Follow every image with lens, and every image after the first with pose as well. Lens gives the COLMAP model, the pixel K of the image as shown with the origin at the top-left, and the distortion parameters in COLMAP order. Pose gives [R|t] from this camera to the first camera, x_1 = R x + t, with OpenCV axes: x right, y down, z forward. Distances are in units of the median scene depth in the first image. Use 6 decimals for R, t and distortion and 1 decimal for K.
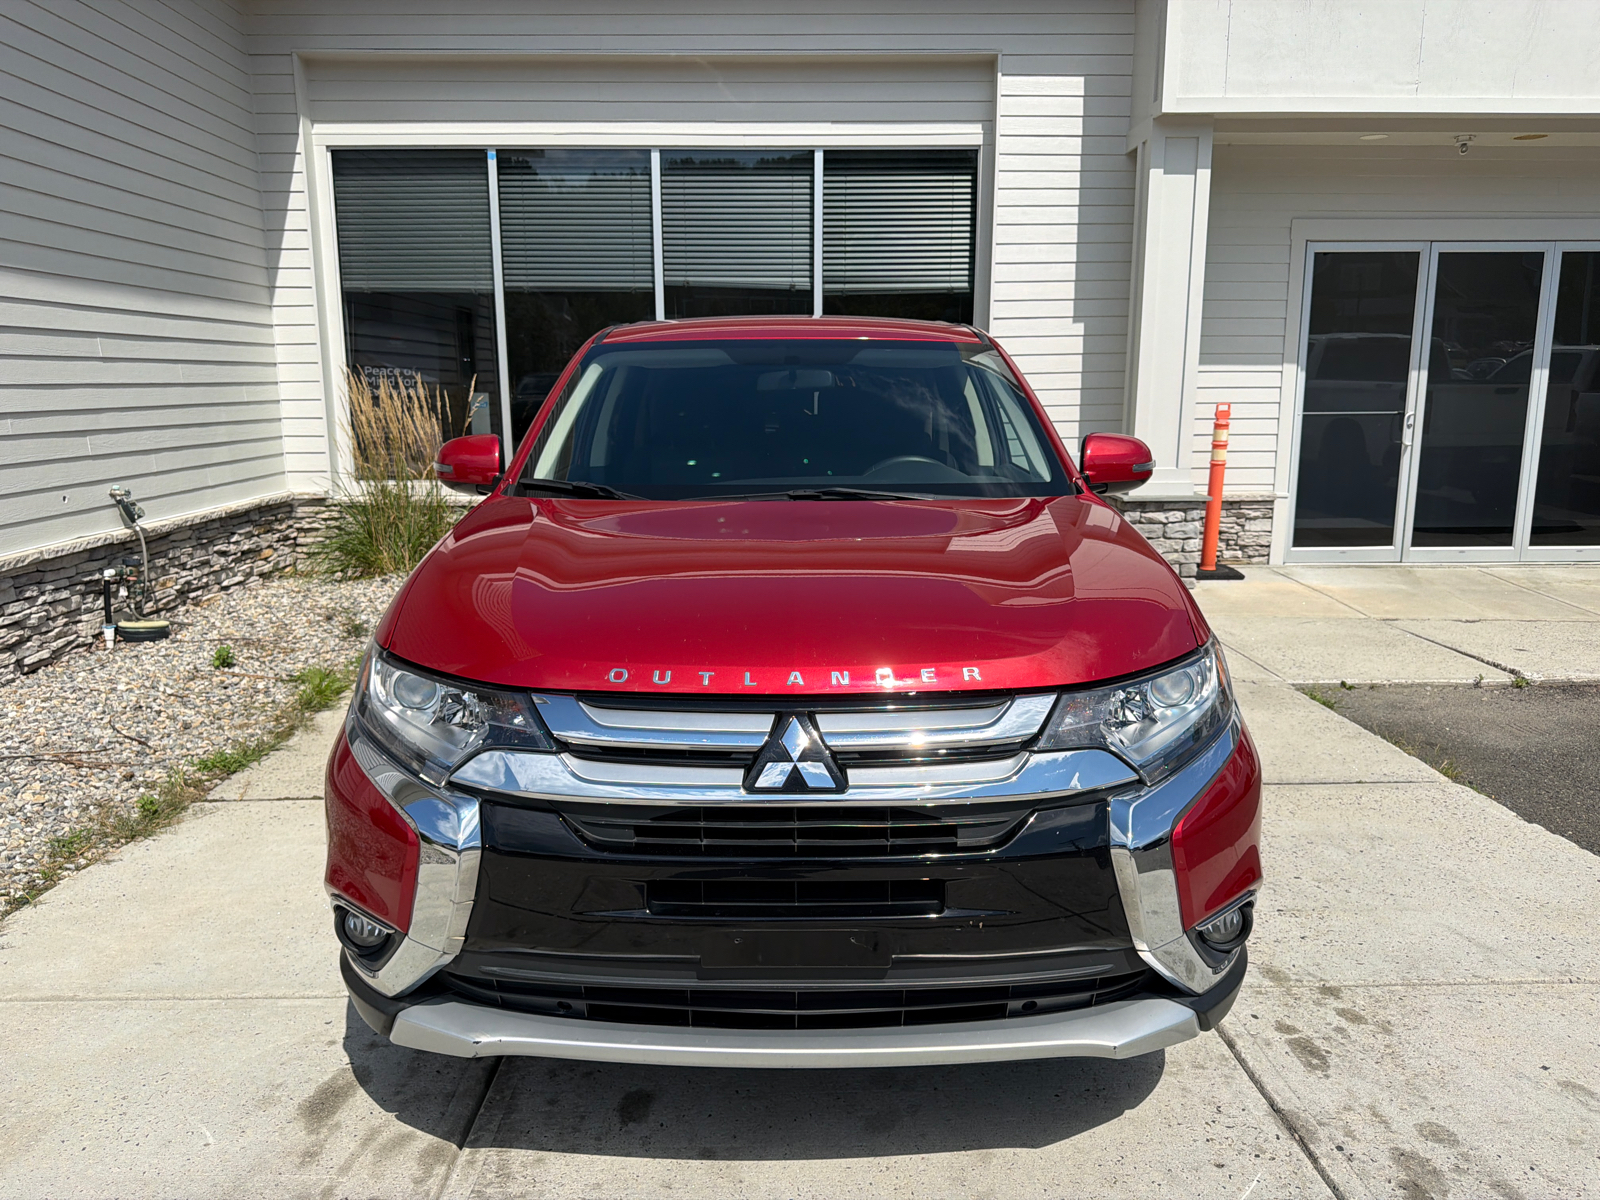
lens RADIAL K [[1144.8, 0, 795.6], [0, 1144.8, 603.5], [0, 0, 1]] dist [0.009194, -0.014732]
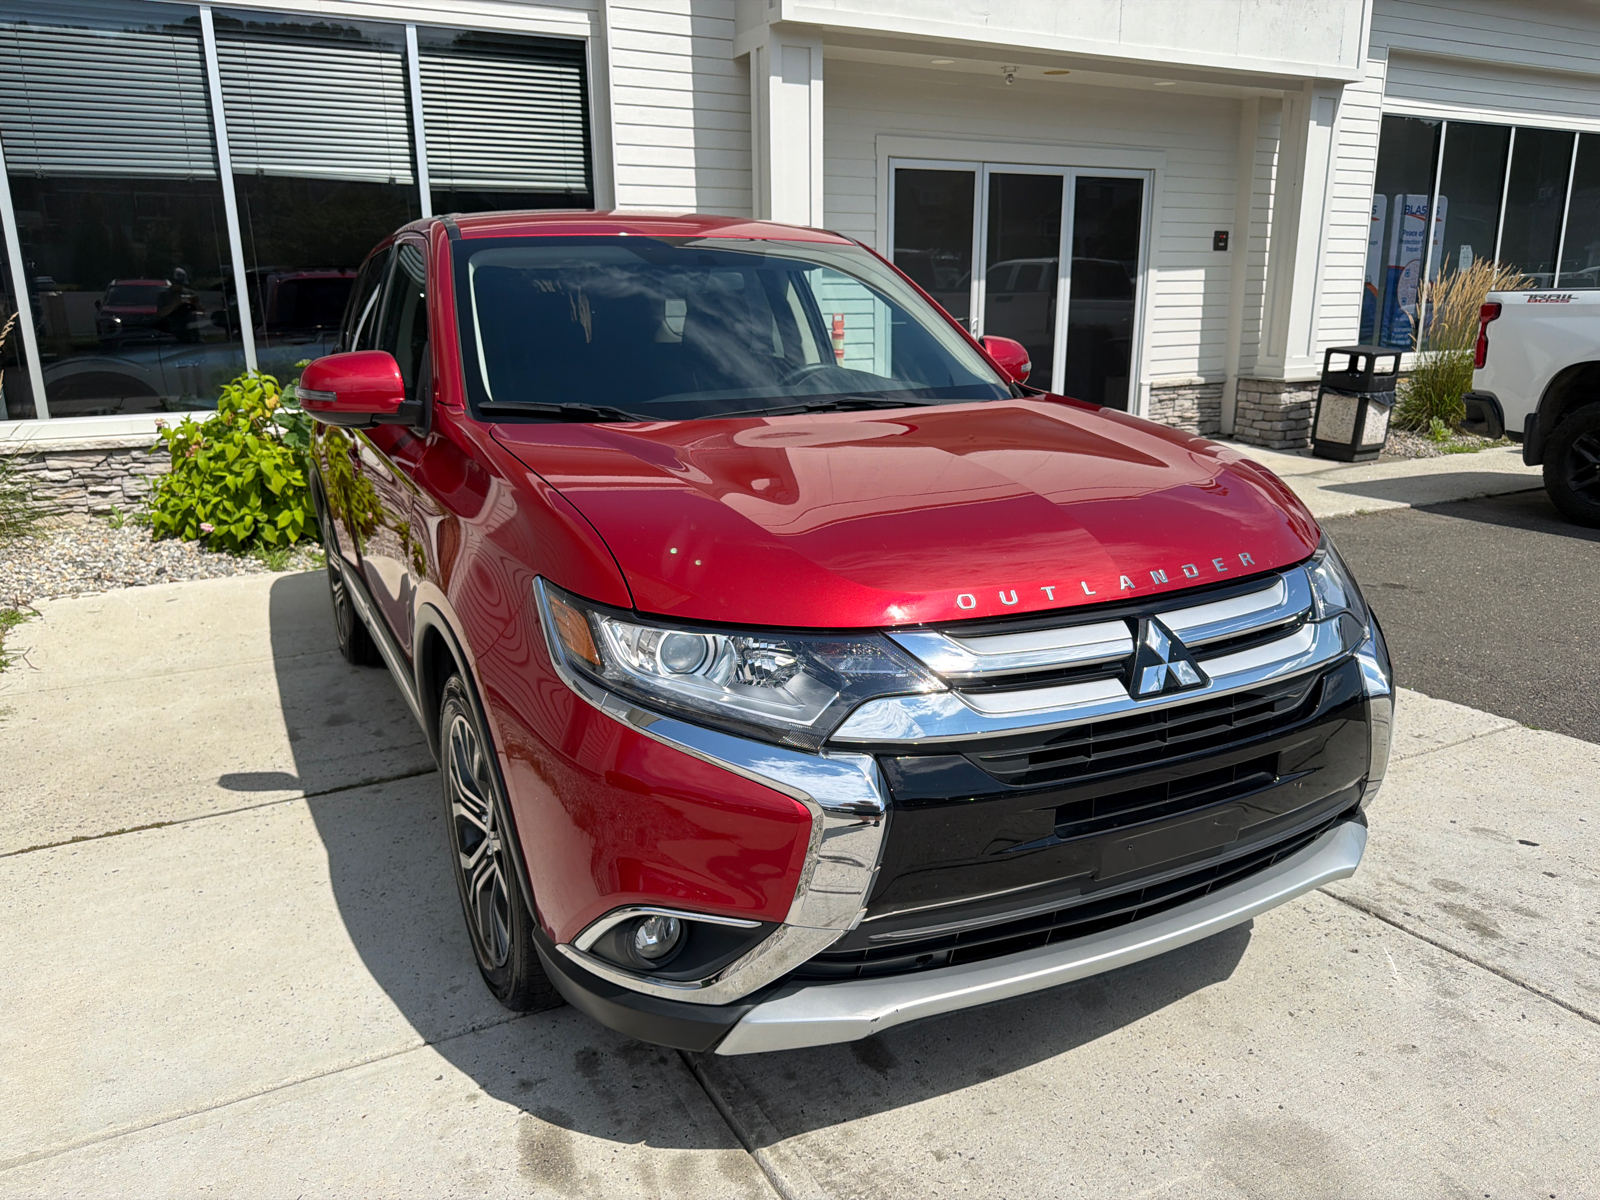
lens RADIAL K [[1144.8, 0, 800.7], [0, 1144.8, 600.0], [0, 0, 1]] dist [0.009194, -0.014732]
pose [[0.891353, -0.121824, 0.436634, -0.163710], [0.090192, 0.991615, 0.092549, -0.008887], [-0.444247, -0.043113, 0.894866, 0.054364]]
